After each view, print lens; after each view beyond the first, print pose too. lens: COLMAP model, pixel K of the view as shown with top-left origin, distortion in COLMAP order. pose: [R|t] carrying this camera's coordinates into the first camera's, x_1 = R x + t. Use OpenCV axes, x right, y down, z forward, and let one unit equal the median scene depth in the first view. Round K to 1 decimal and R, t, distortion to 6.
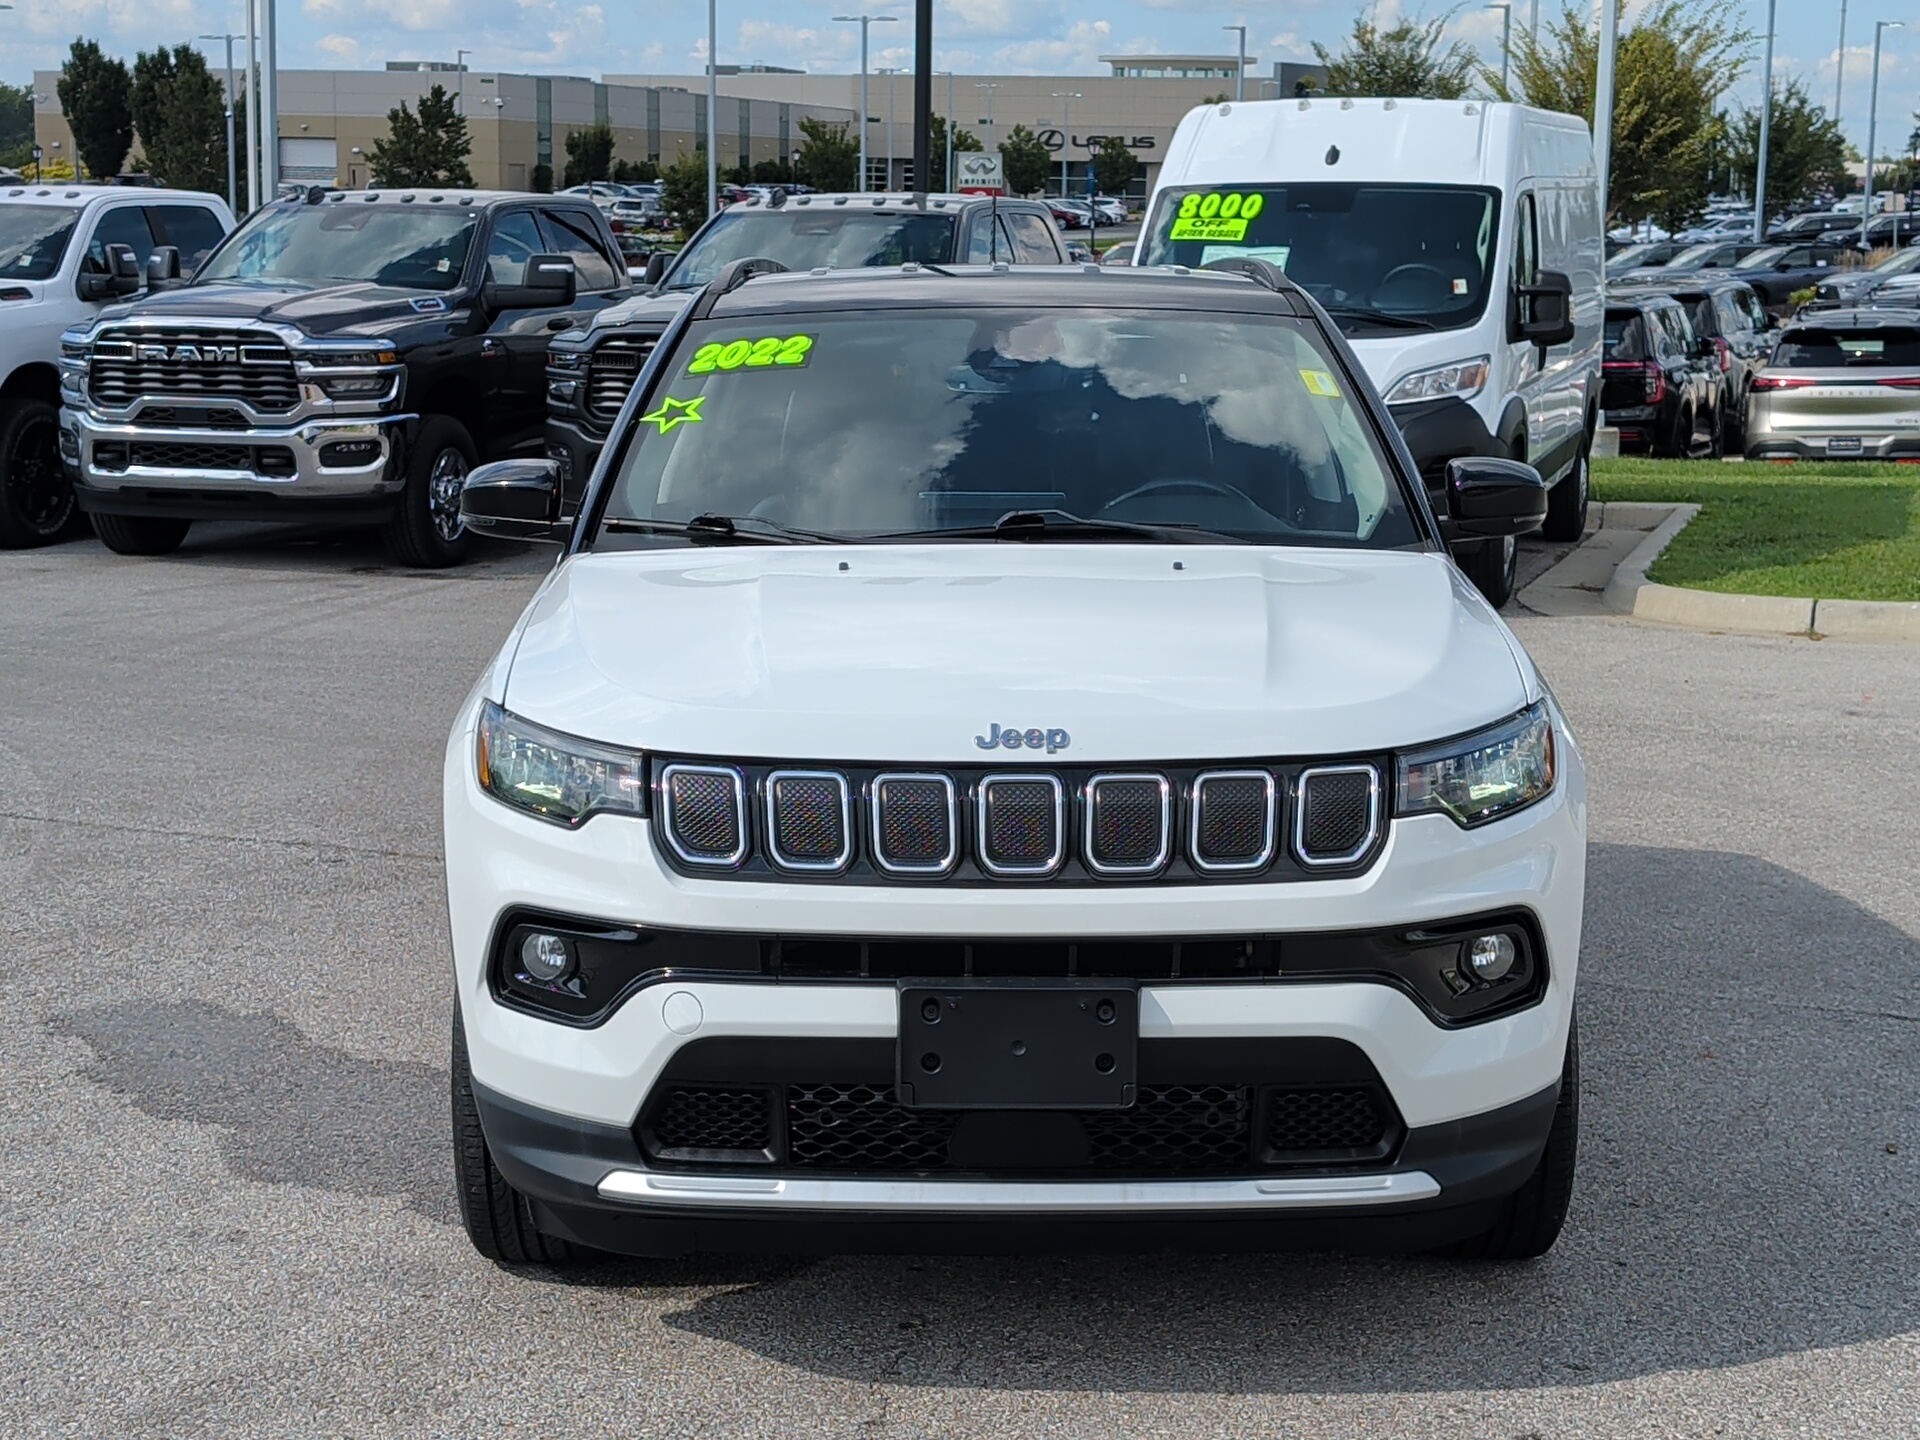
lens RADIAL K [[3189.1, 0, 960.0], [0, 3189.1, 720.0], [0, 0, 1]] dist [0.218501, -0.932977]
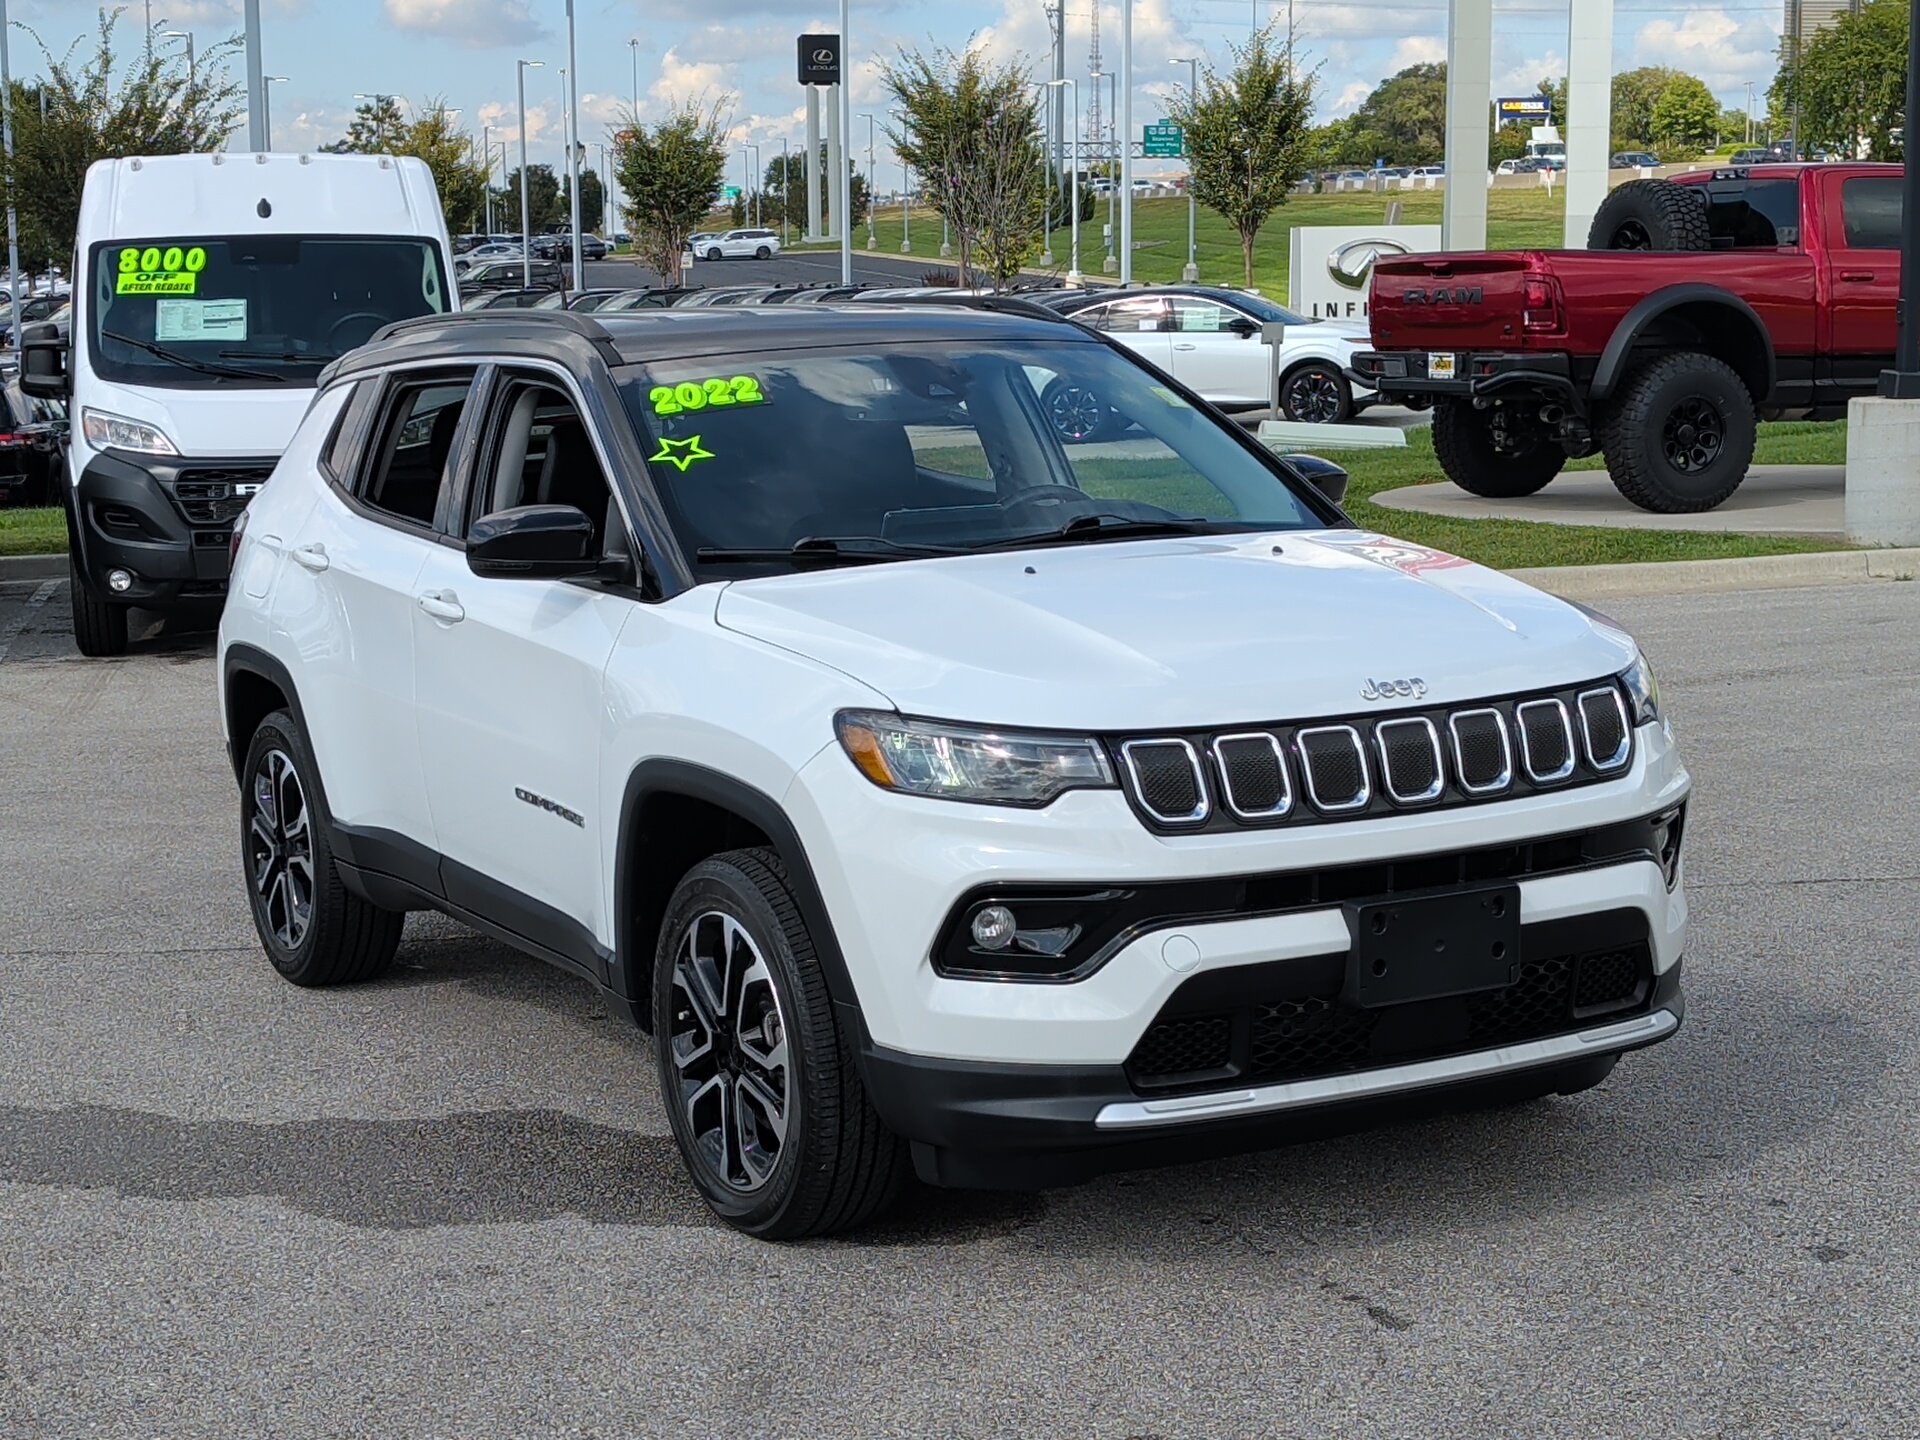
lens RADIAL K [[3189.1, 0, 960.0], [0, 3189.1, 720.0], [0, 0, 1]] dist [0.218501, -0.932977]
pose [[0.876229, -0.092801, 0.472875, -0.673797], [0.100293, 0.994913, 0.009409, -0.009966], [-0.471343, 0.039182, 0.881079, 0.027106]]
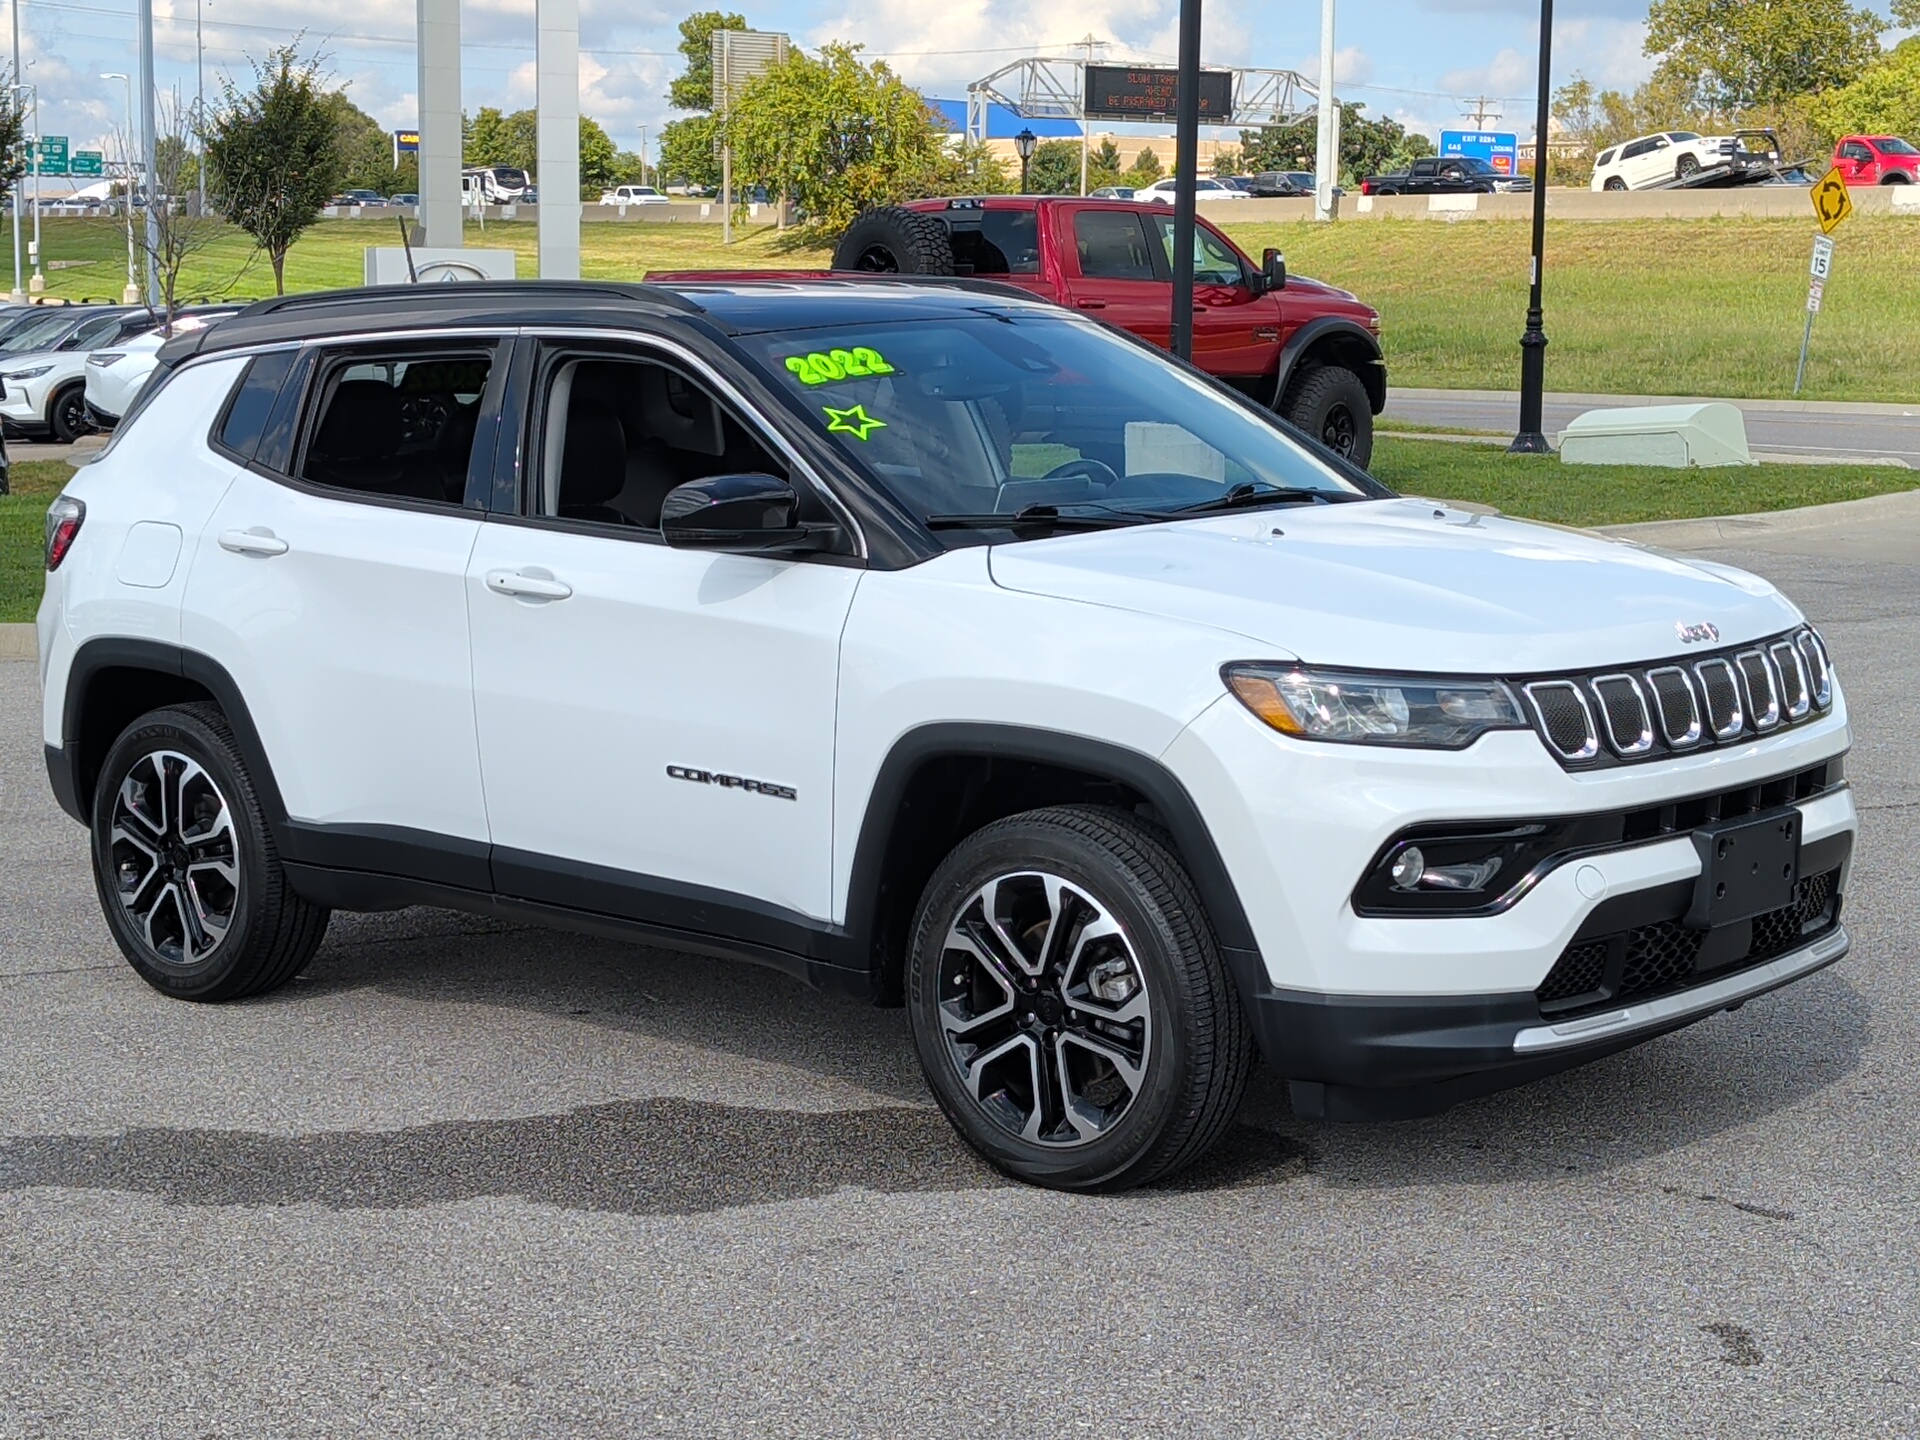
lens RADIAL K [[3189.1, 0, 960.0], [0, 3189.1, 720.0], [0, 0, 1]] dist [0.218501, -0.932977]
pose [[0.666334, -0.108637, 0.737697, -1.110998], [0.120527, 0.992012, 0.037221, -0.042432], [-0.735848, 0.064110, 0.674105, 0.345207]]
